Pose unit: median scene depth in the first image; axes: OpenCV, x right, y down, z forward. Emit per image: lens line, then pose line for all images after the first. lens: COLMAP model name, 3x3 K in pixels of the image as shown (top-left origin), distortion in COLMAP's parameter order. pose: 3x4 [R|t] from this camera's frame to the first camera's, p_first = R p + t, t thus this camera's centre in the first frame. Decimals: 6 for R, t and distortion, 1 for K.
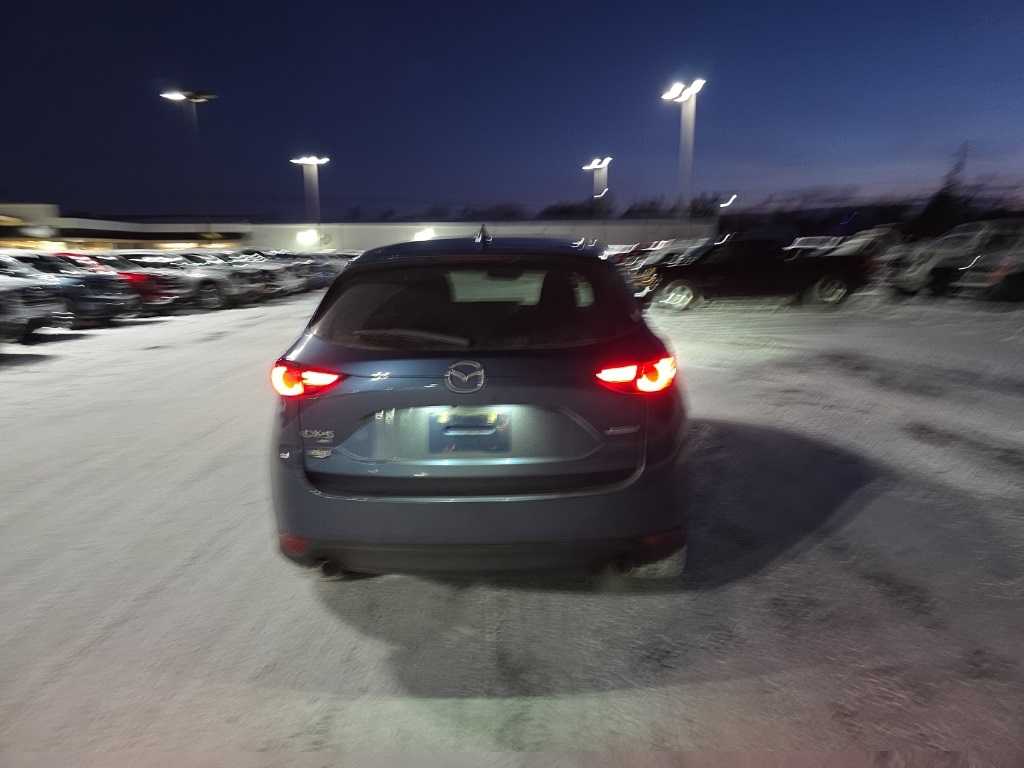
lens RADIAL K [[684.2, 0, 516.7], [0, 684.2, 376.2], [0, 0, 1]] dist [0.063383, -0.056903]
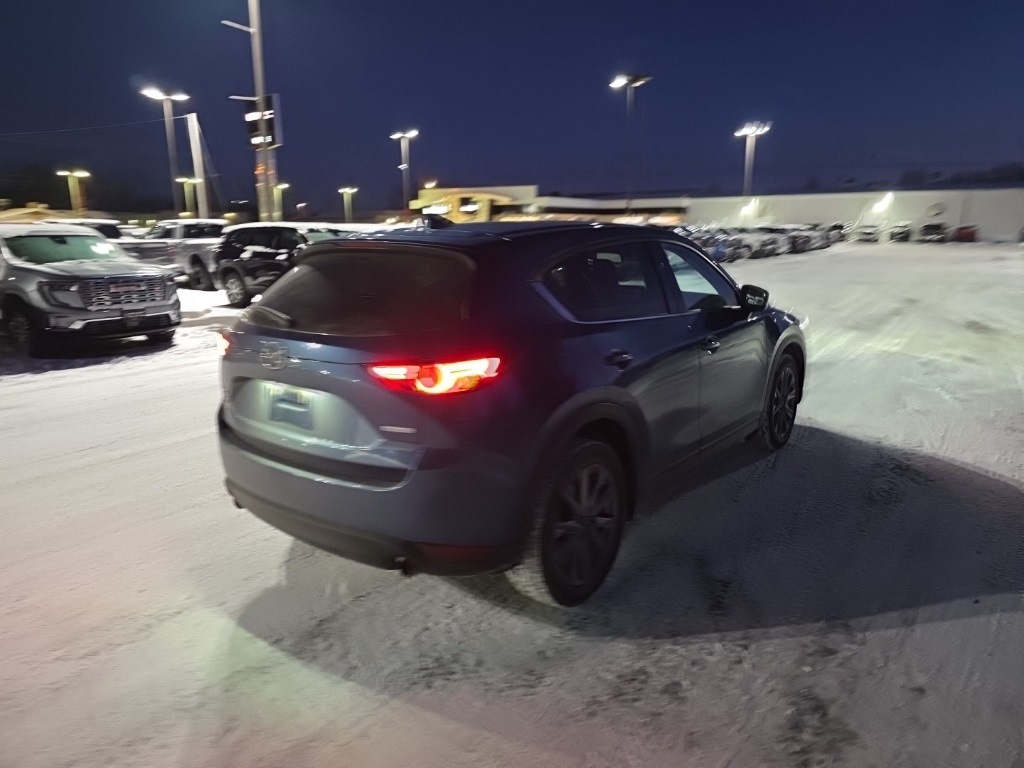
lens RADIAL K [[683.0, 0, 530.6], [0, 683.0, 382.1], [0, 0, 1]] dist [0.044449, -0.041789]
pose [[0.814083, 0.133520, -0.565192, 0.826142], [-0.106377, 0.991029, 0.080898, -0.084751], [0.570923, -0.005734, 0.820983, 0.312450]]
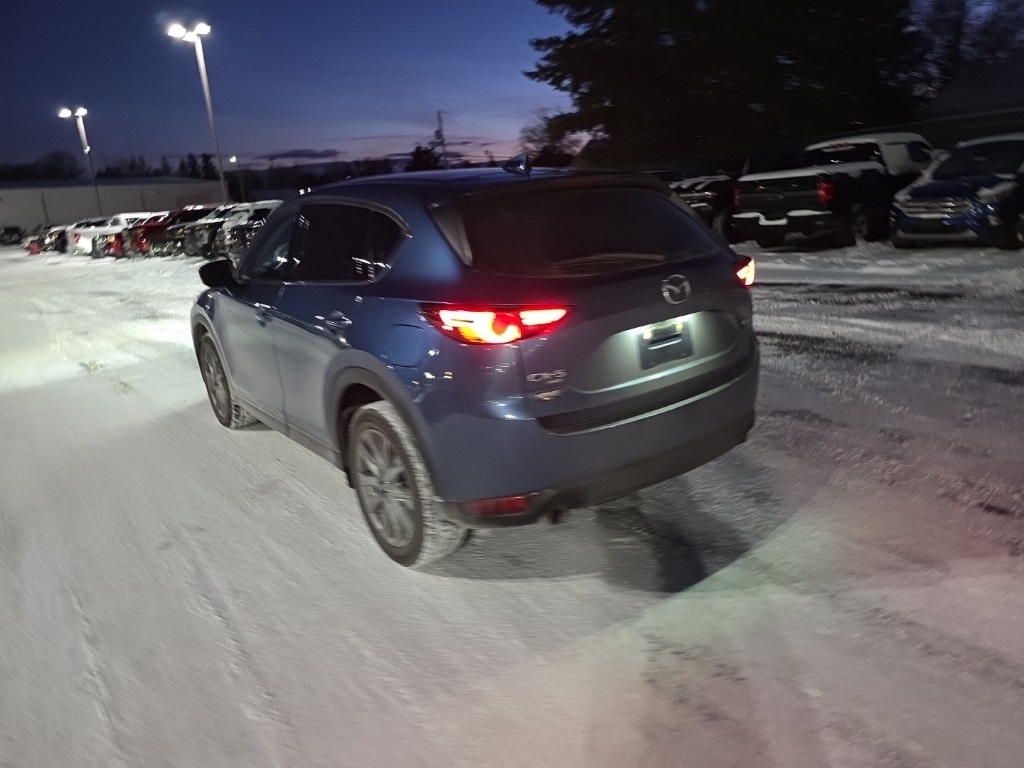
lens RADIAL K [[687.7, 0, 512.0], [0, 687.7, 384.0], [0, 0, 1]] dist [0.062456, -0.054166]
pose [[0.776101, -0.202490, 0.597214, -0.882222], [0.165615, 0.979249, 0.116799, -0.021182], [-0.608472, 0.008259, 0.793532, 0.291093]]
